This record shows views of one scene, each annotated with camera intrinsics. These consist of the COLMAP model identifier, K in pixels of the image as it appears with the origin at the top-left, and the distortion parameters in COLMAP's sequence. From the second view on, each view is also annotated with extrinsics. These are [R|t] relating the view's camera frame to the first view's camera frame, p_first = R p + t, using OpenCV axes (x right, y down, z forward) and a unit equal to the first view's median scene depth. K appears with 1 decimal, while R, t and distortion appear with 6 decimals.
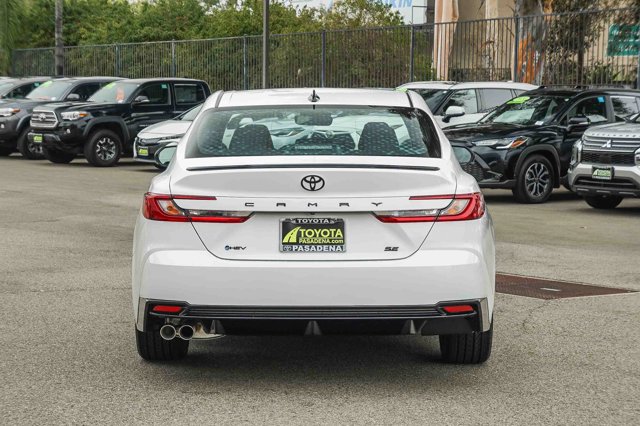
lens RADIAL K [[1372.2, 0, 318.8], [0, 1372.2, 213.9], [0, 0, 1]] dist [0.309232, 0.000000]
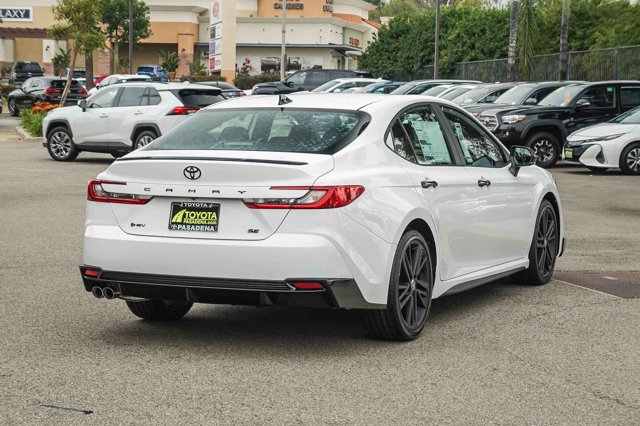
lens RADIAL K [[1372.2, 0, 321.8], [0, 1372.2, 212.6], [0, 0, 1]] dist [0.309232, 0.000000]
pose [[0.908360, 0.033719, -0.416827, 0.520357], [-0.035252, 0.999370, 0.004022, 0.002821], [0.416700, 0.011040, 0.908977, -0.031364]]
